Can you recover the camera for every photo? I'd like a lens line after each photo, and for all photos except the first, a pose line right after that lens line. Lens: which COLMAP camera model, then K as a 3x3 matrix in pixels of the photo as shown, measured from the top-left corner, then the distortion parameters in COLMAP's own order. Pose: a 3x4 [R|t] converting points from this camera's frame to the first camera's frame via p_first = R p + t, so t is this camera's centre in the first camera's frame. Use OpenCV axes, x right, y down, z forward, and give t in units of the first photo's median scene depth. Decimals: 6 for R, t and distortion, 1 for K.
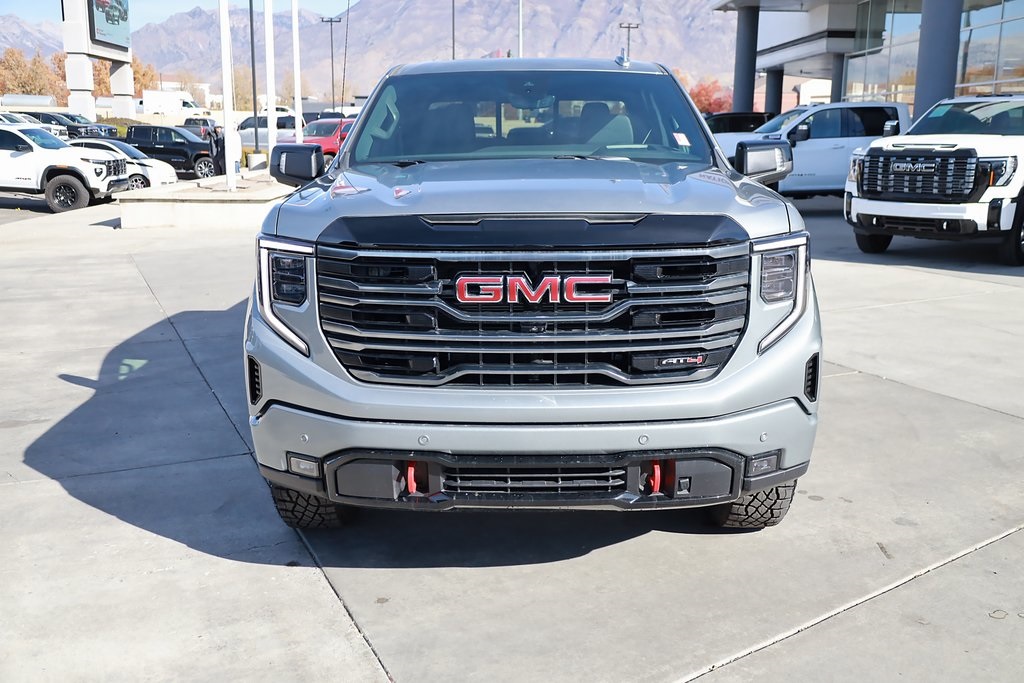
lens RADIAL K [[947.4, 0, 512.0], [0, 947.4, 341.5], [0, 0, 1]] dist [-0.018565, 0.011468]
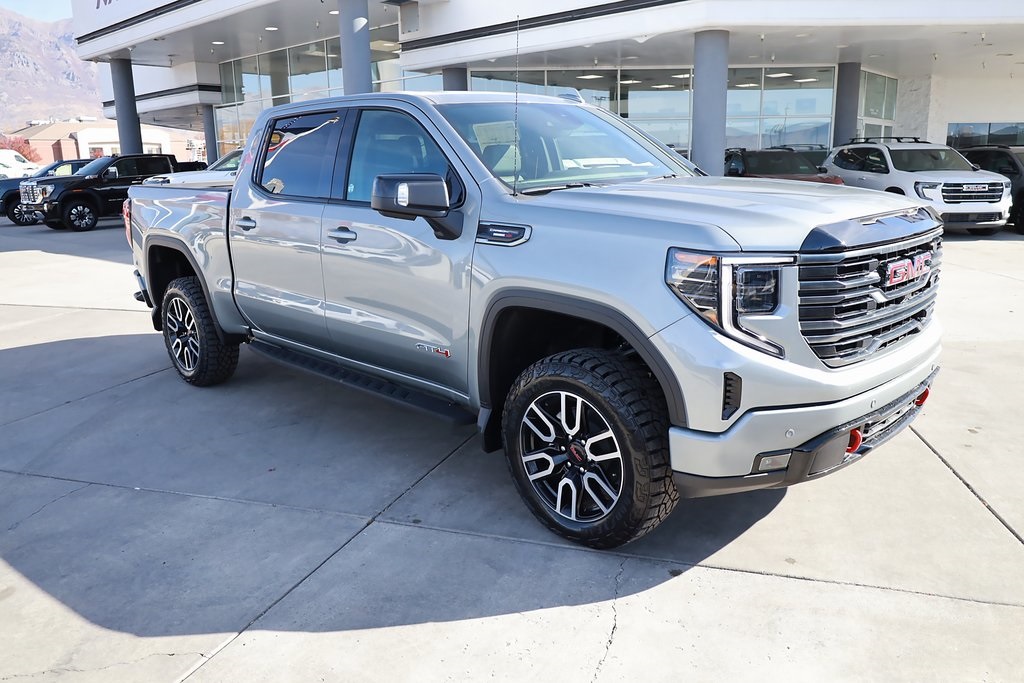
lens RADIAL K [[770.2, 0, 512.0], [0, 770.2, 341.5], [0, 0, 1]] dist [-0.021191, 0.004677]
pose [[0.695084, -0.176891, 0.696828, -0.812015], [0.177290, 0.981499, 0.072309, -0.094641], [-0.696726, 0.073280, 0.713585, 0.462019]]
